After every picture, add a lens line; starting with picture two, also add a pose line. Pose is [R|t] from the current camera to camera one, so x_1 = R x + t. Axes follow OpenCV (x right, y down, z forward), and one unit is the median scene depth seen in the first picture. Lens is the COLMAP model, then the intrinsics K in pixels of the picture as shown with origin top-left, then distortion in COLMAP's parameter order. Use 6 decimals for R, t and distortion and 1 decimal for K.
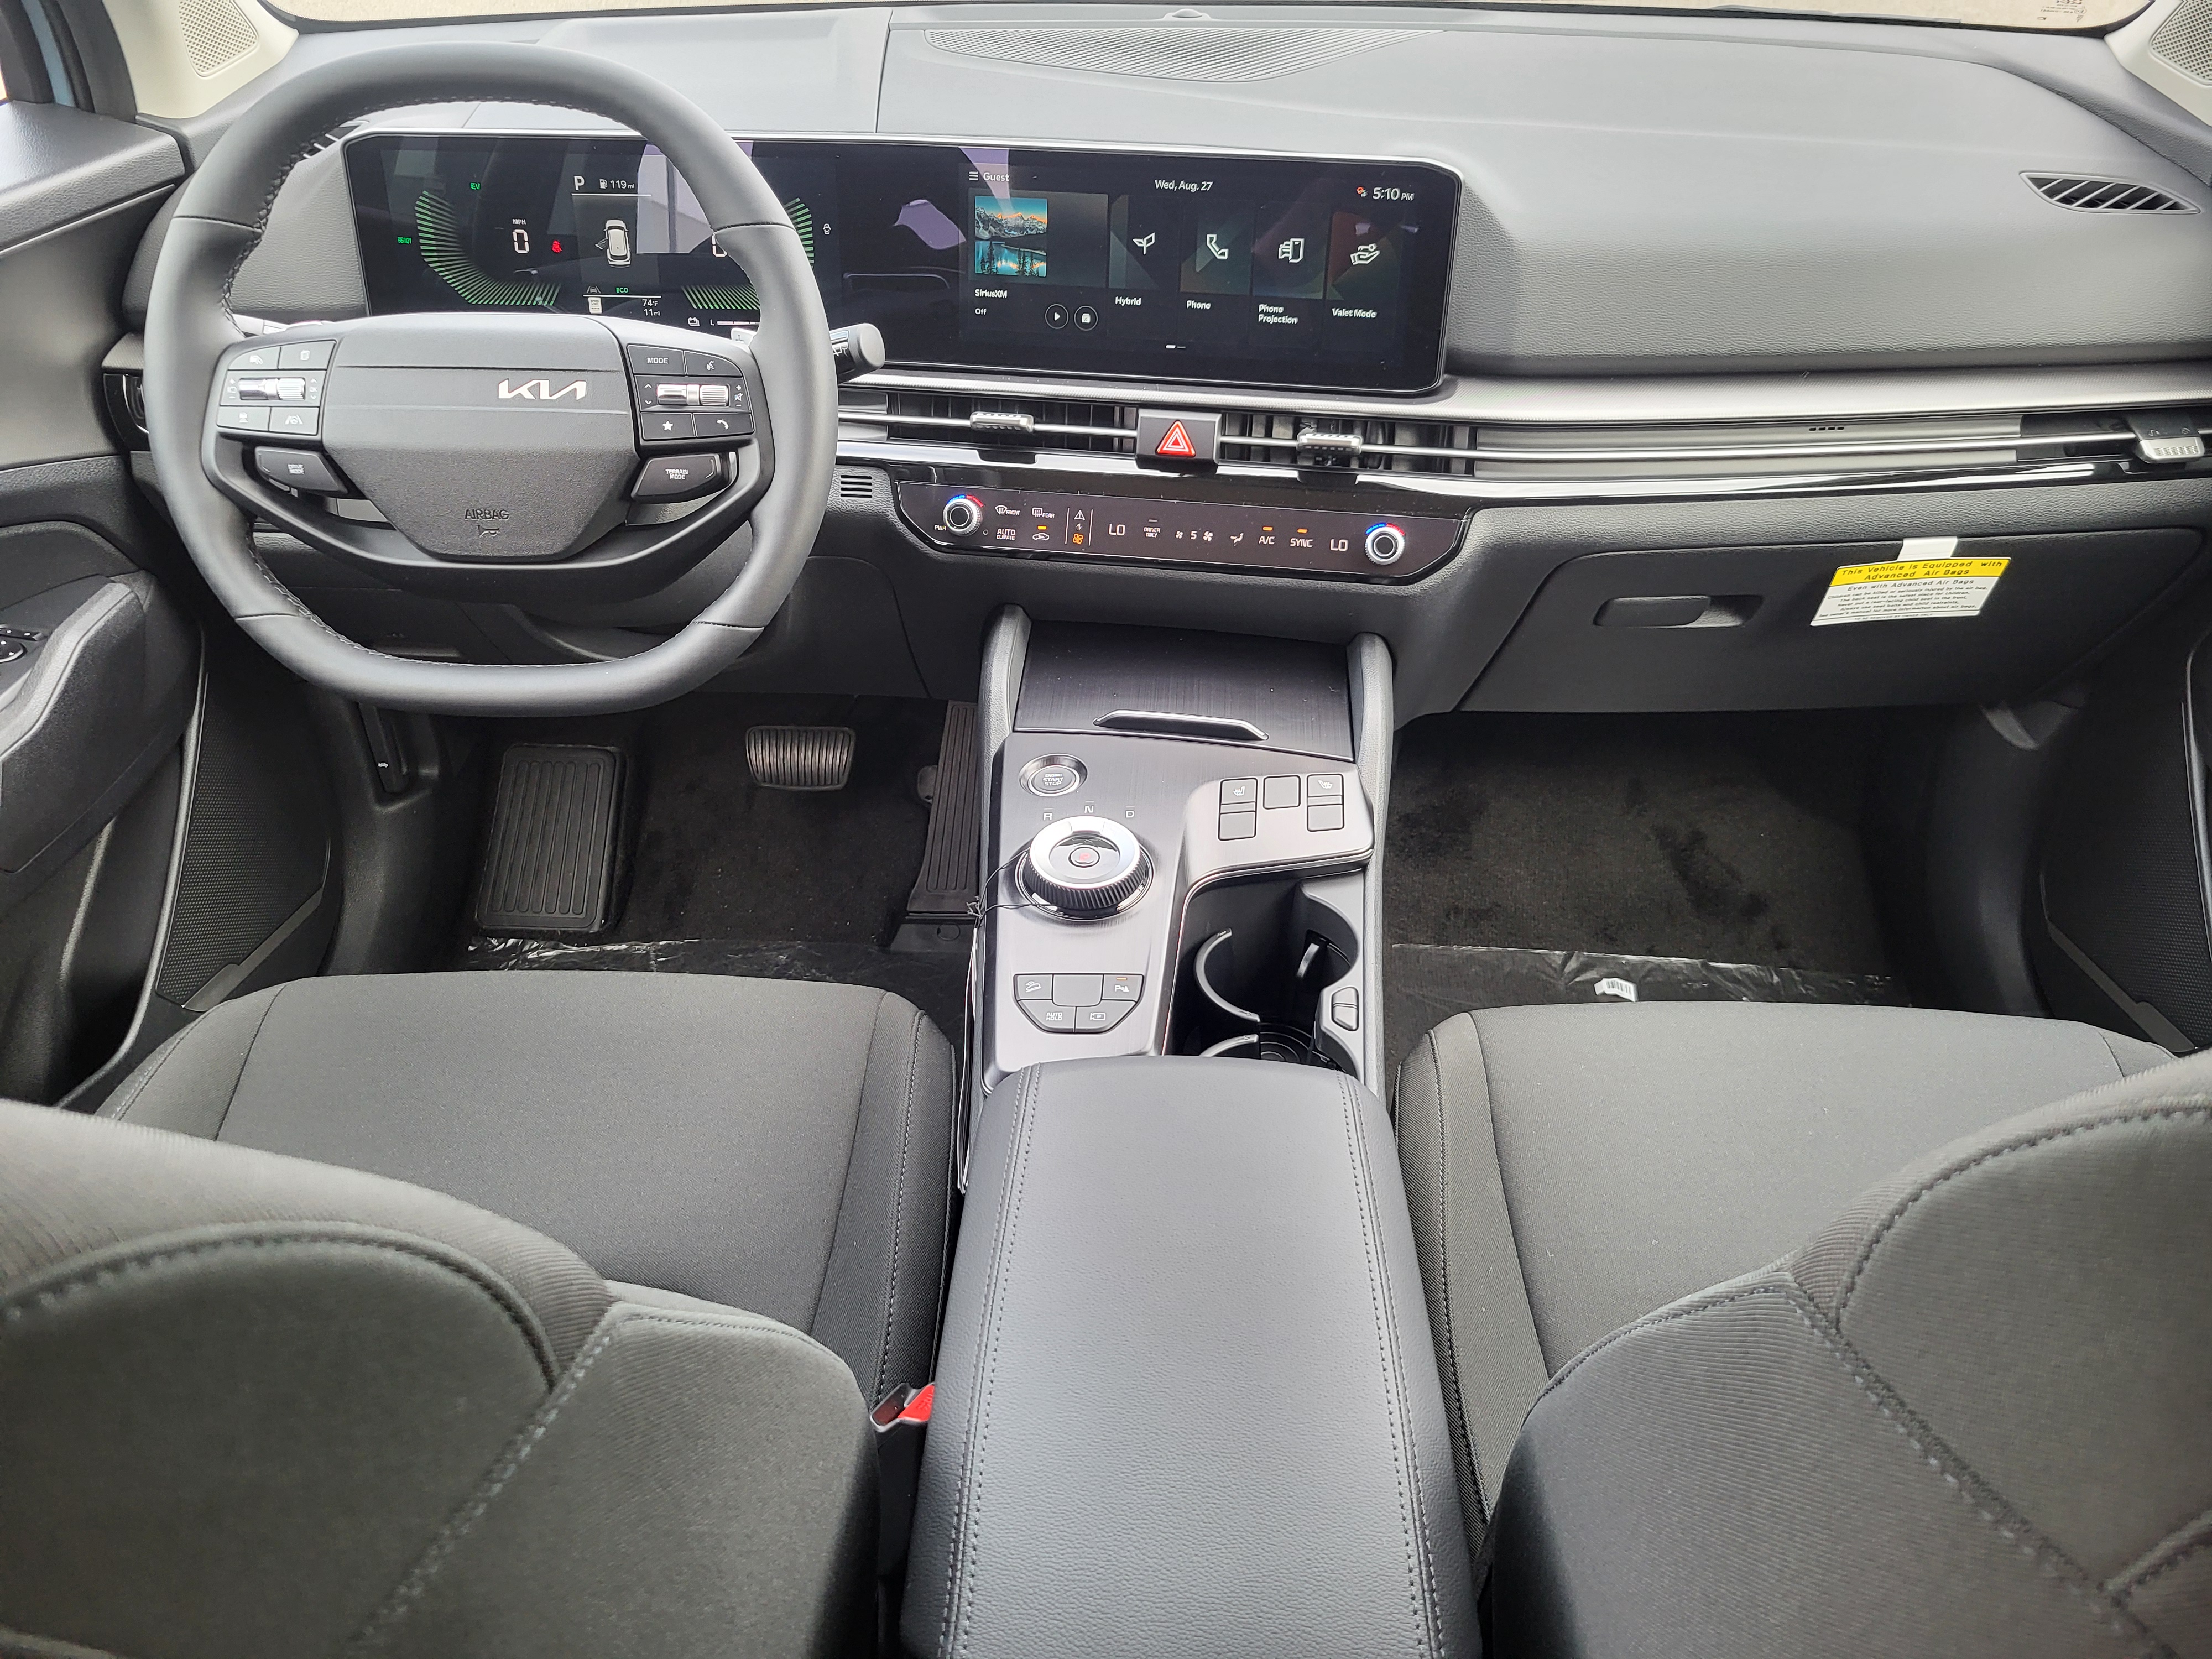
lens RADIAL K [[1727.1, 0, 1118.3], [0, 1727.1, 857.2], [0, 0, 1]] dist [0.051250, 0.012906]
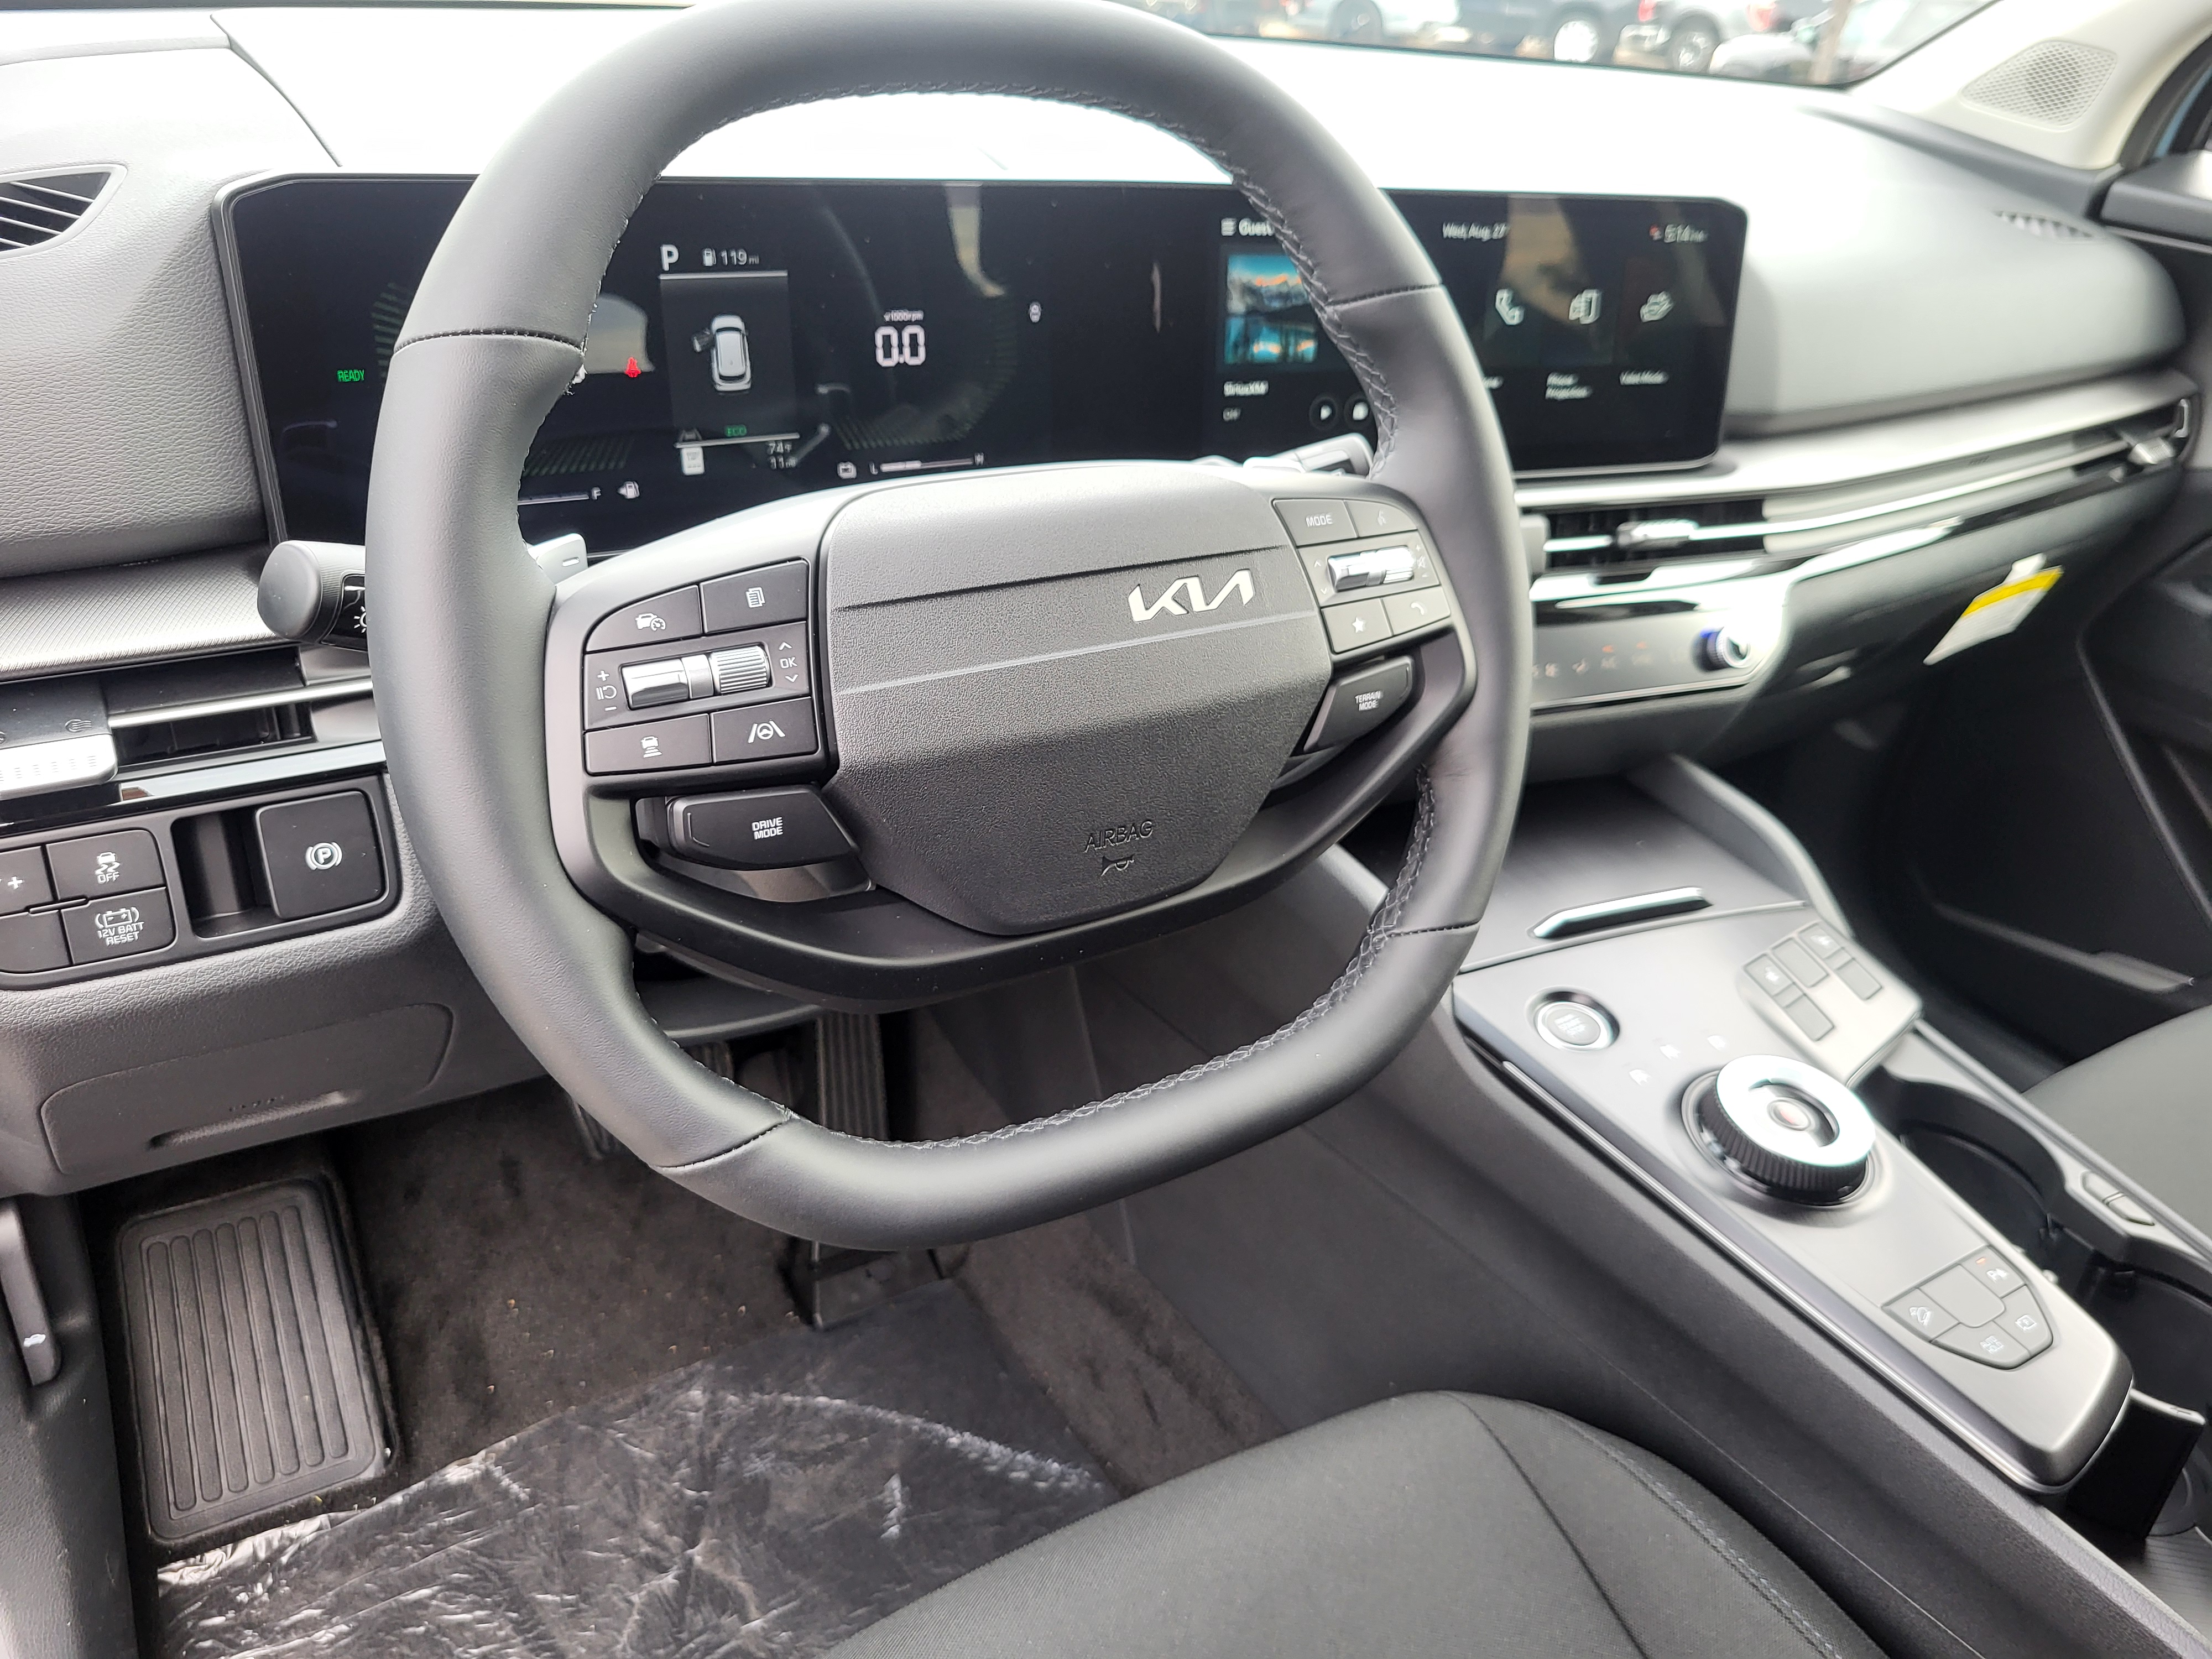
lens RADIAL K [[1727.1, 0, 1132.6], [0, 1727.1, 843.0], [0, 0, 1]] dist [0.051250, 0.012906]
pose [[0.805782, -0.214480, 0.552008, -0.552360], [0.246108, 0.969088, 0.017282, -0.169134], [-0.538651, 0.121928, 0.833660, 0.457816]]
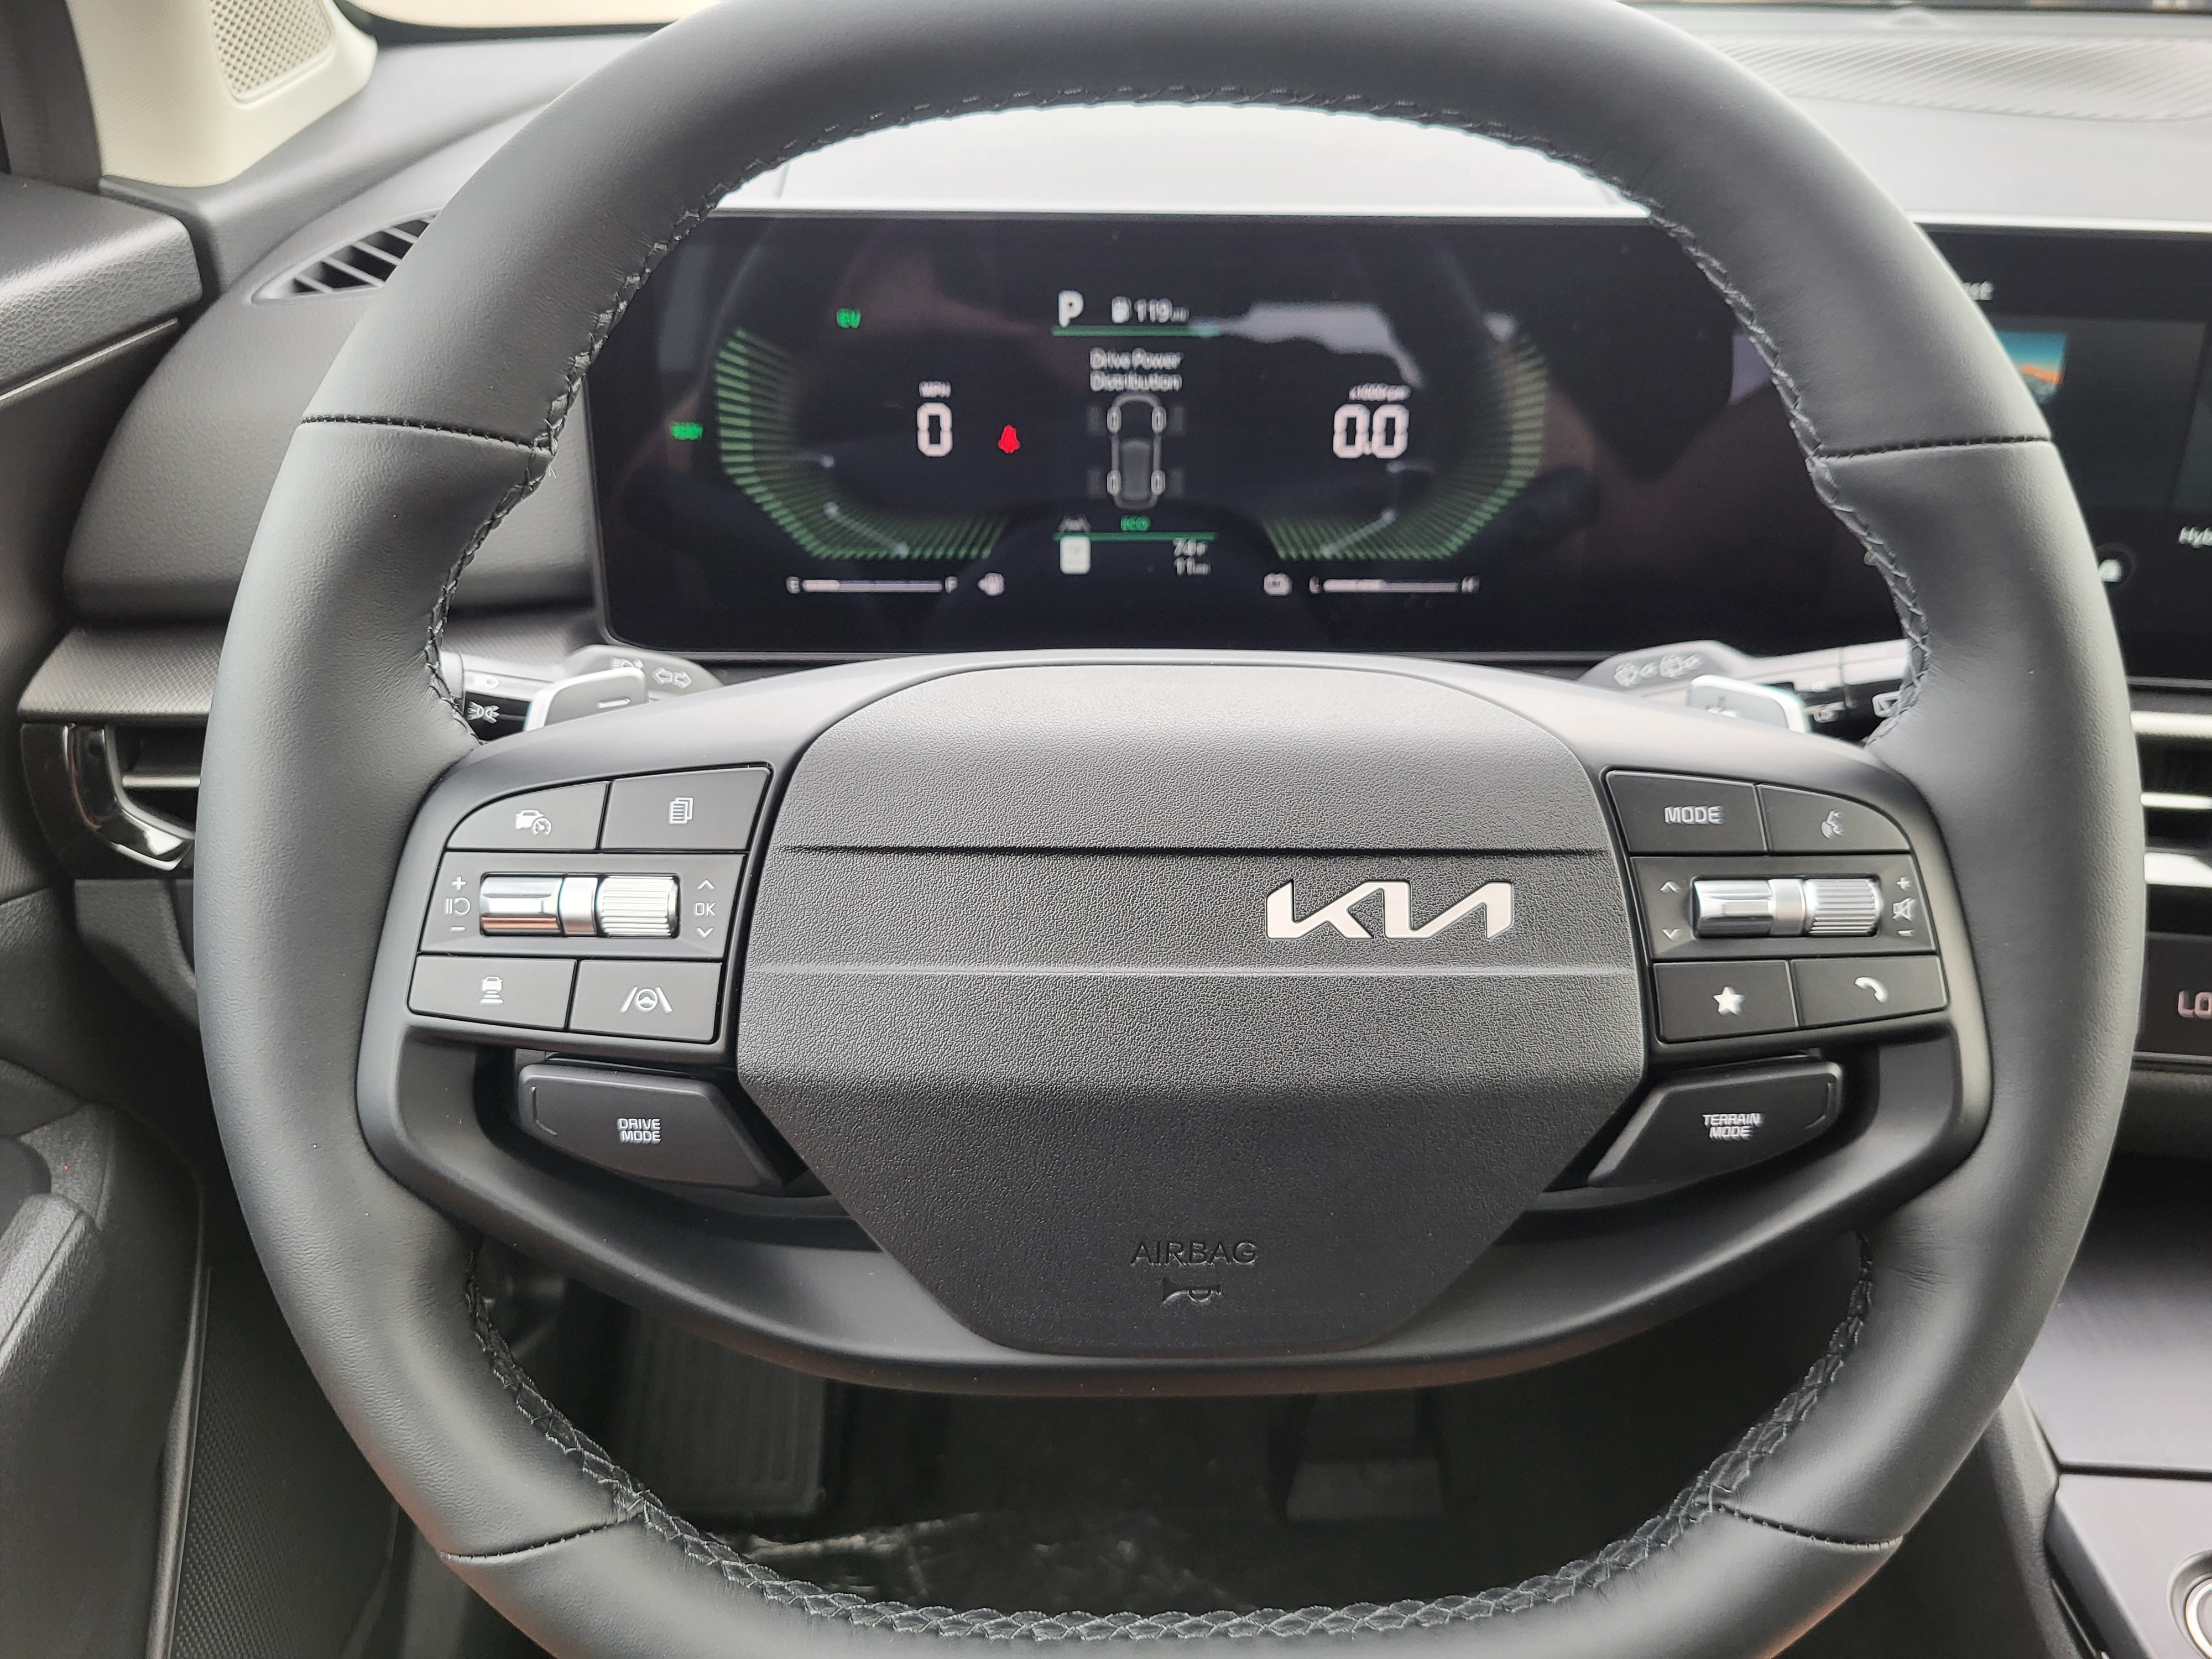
lens RADIAL K [[1727.1, 0, 1093.8], [0, 1727.1, 838.0], [0, 0, 1]] dist [0.051250, 0.012906]
pose [[0.997896, -0.017836, 0.062330, -0.336503], [0.021582, 0.997967, -0.059964, -0.216550], [-0.061134, 0.061183, 0.996253, 0.545262]]
